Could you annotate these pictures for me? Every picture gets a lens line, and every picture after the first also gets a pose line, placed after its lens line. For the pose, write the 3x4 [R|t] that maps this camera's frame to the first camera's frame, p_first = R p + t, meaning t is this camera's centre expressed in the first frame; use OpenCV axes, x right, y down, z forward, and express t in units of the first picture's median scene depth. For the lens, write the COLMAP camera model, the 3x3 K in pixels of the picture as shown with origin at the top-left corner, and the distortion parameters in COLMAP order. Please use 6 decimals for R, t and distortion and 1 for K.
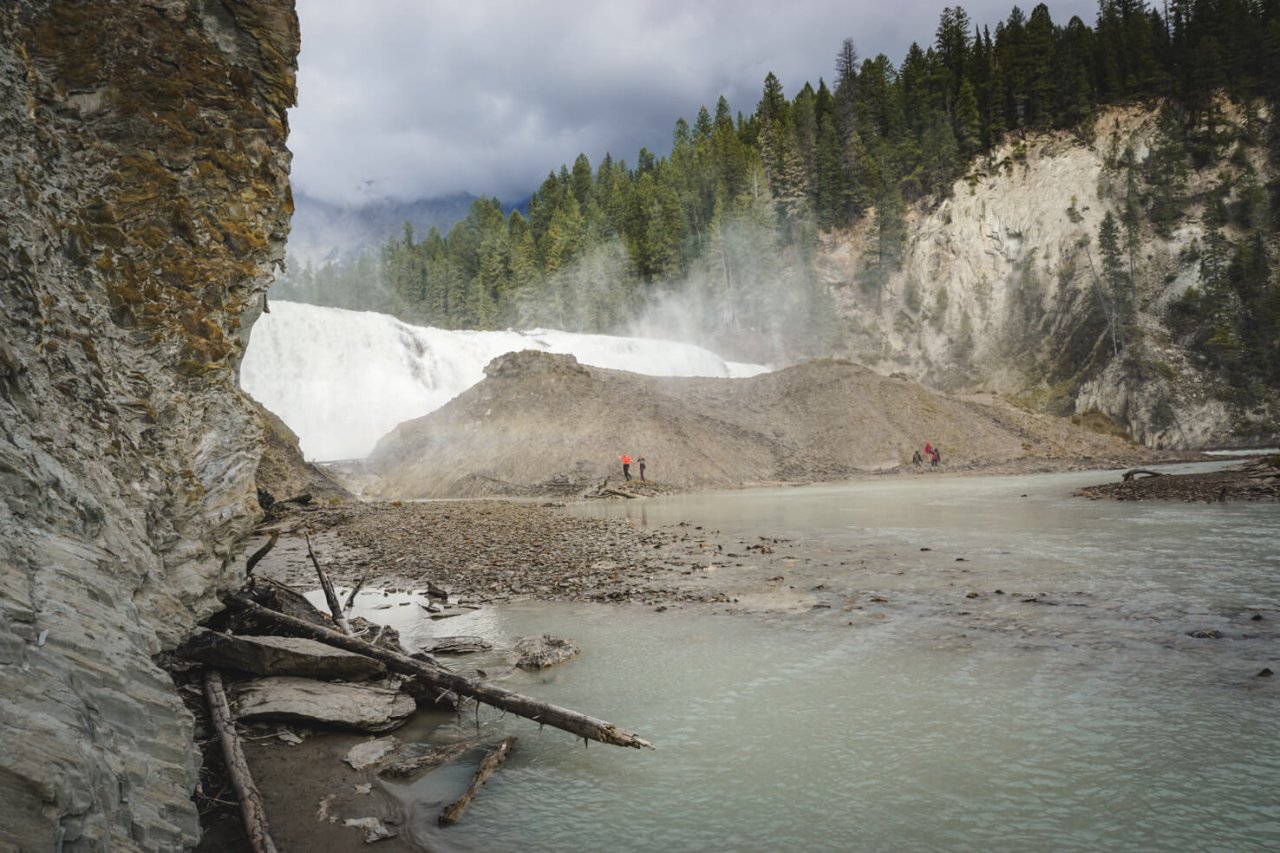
lens RADIAL K [[838.2, 0, 633.4], [0, 838.2, 431.0], [0, 0, 1]] dist [-0.037479, 0.011480]
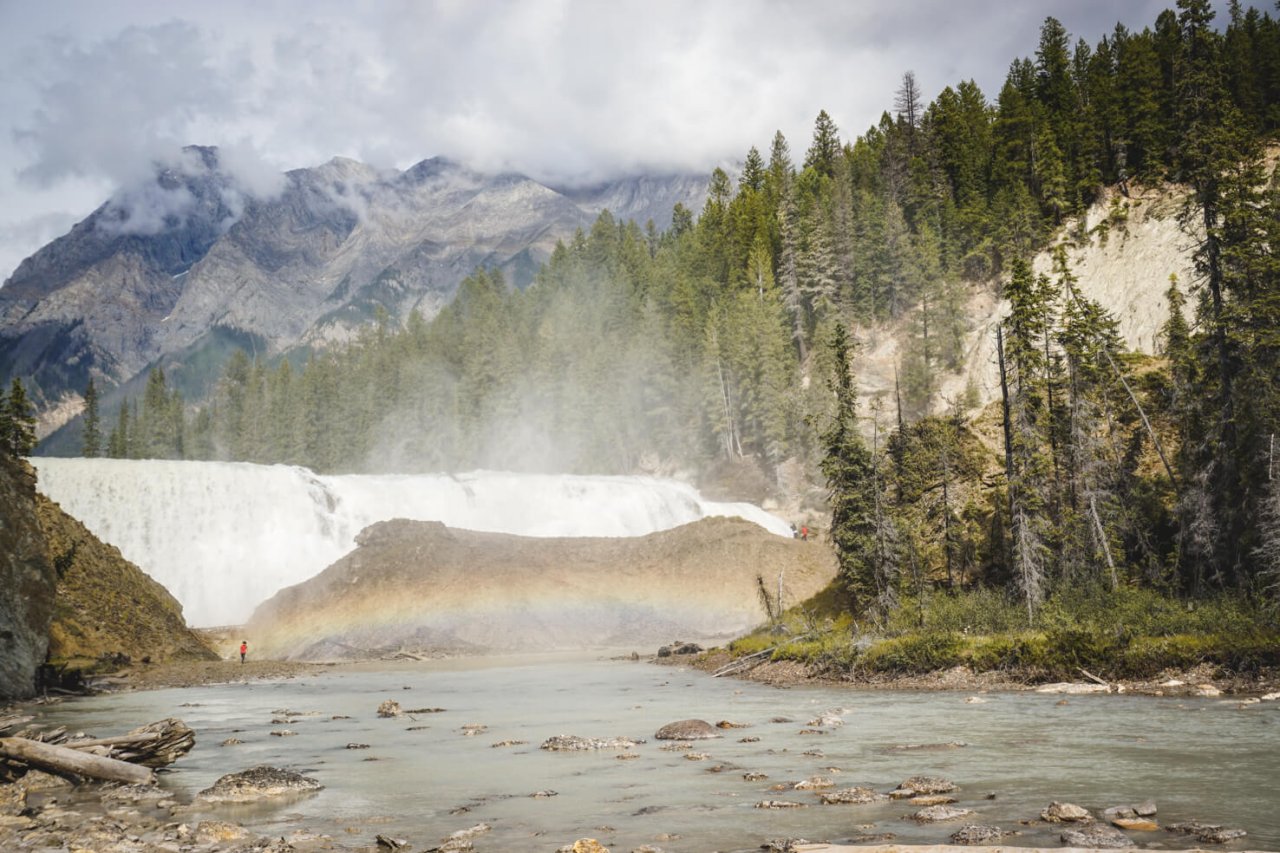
lens RADIAL K [[1369.8, 0, 632.1], [0, 1369.8, 438.6], [0, 0, 1]] dist [-0.001758, 0.000000]
pose [[0.990442, -0.022537, -0.136074, 0.201735], [0.010461, 0.995993, -0.088822, -0.021034], [0.137531, 0.086549, 0.986709, -0.329922]]
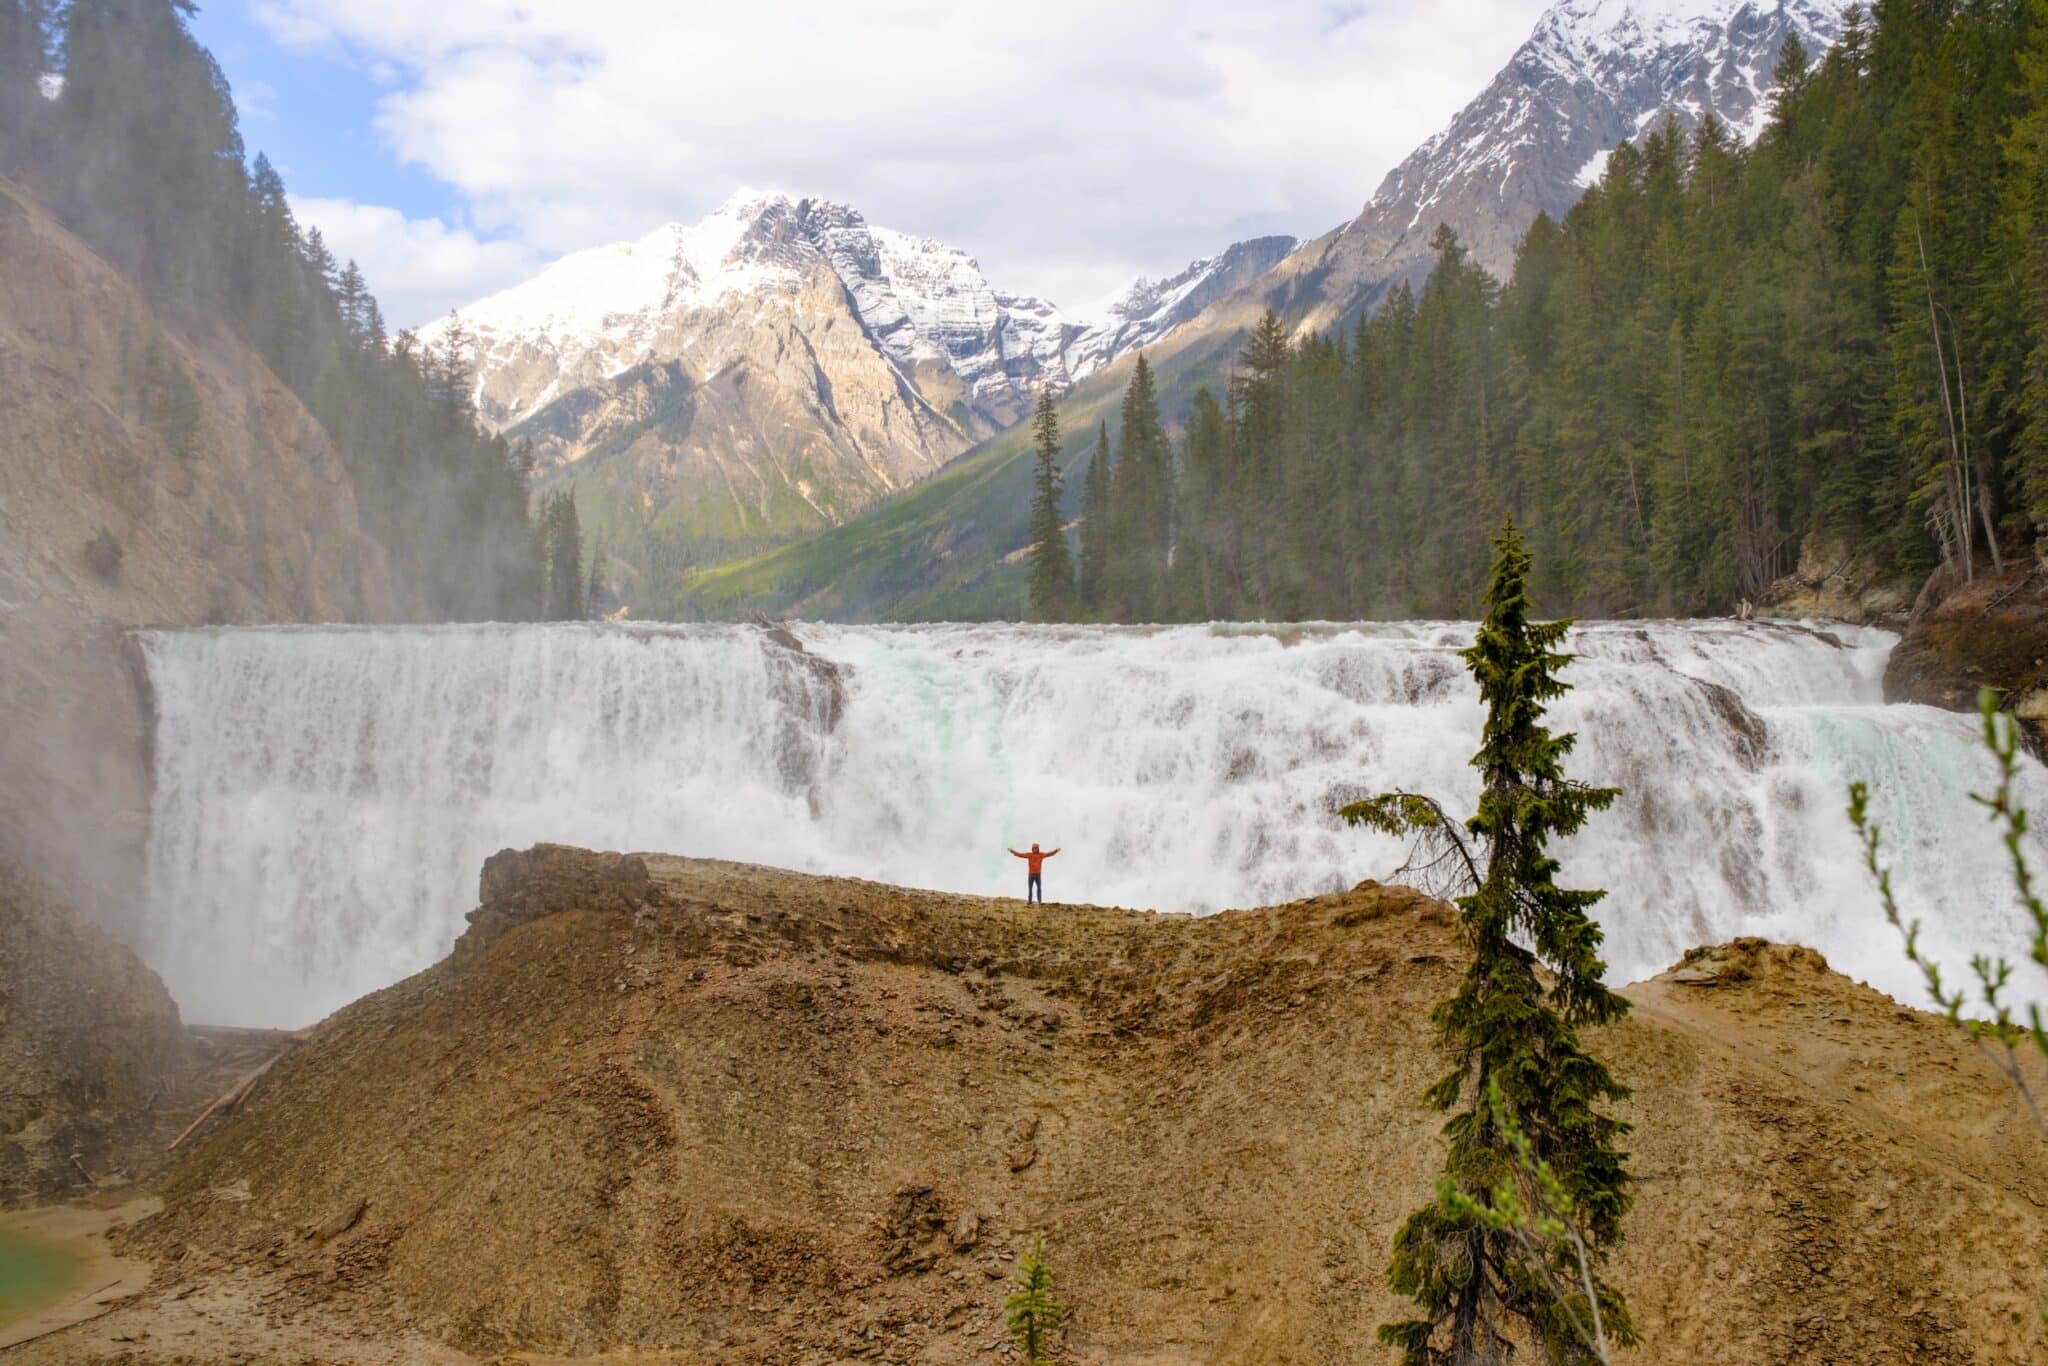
lens RADIAL K [[1979.6, 0, 1021.0], [0, 1979.6, 681.1], [0, 0, 1]] dist [-0.040493, 0.000000]
pose [[0.730581, 0.030153, -0.682160, 0.355240], [0.000746, 0.998989, 0.044956, -0.111108], [0.682826, -0.033353, 0.729820, 0.230644]]
